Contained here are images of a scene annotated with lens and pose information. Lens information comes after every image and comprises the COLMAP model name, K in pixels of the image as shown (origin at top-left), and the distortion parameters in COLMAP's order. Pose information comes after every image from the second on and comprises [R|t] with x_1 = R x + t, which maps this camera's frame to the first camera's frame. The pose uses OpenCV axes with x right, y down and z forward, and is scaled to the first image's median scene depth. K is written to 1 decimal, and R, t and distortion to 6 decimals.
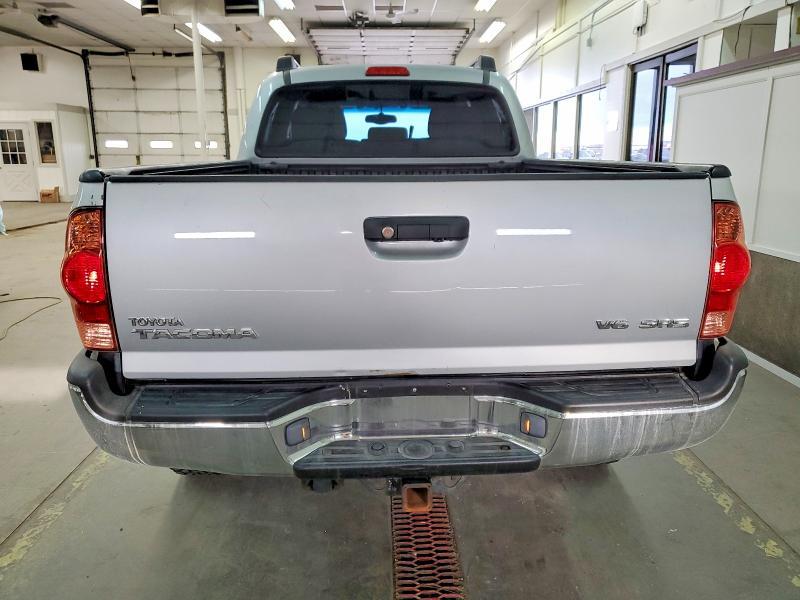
lens RADIAL K [[651.0, 0, 400.0], [0, 651.0, 300.0], [0, 0, 1]] dist [0.006640, 0.004456]
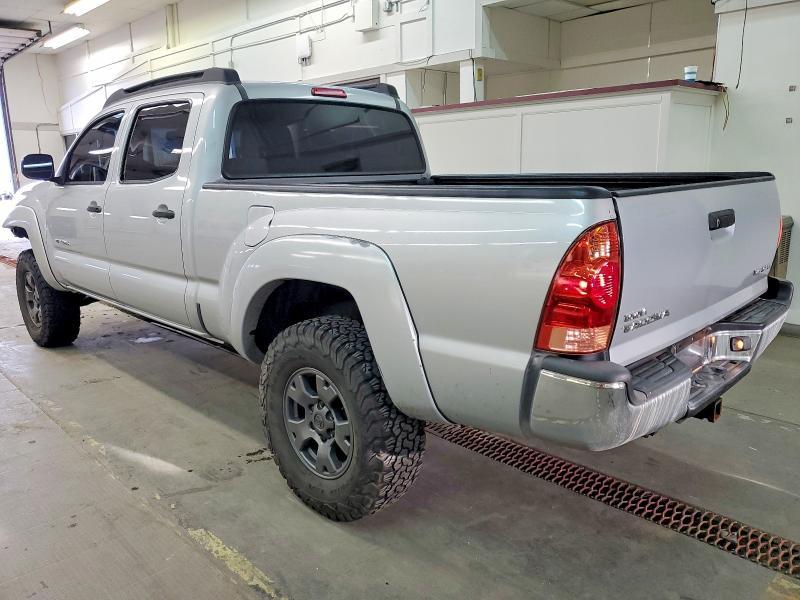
lens RADIAL K [[657.8, 0, 401.1], [0, 657.8, 312.4], [0, 0, 1]] dist [0.007006, 0.006156]
pose [[0.712194, -0.160472, 0.683394, -0.509451], [0.168630, 0.984124, 0.055352, -0.037212], [-0.681427, 0.075820, 0.727948, 0.147162]]
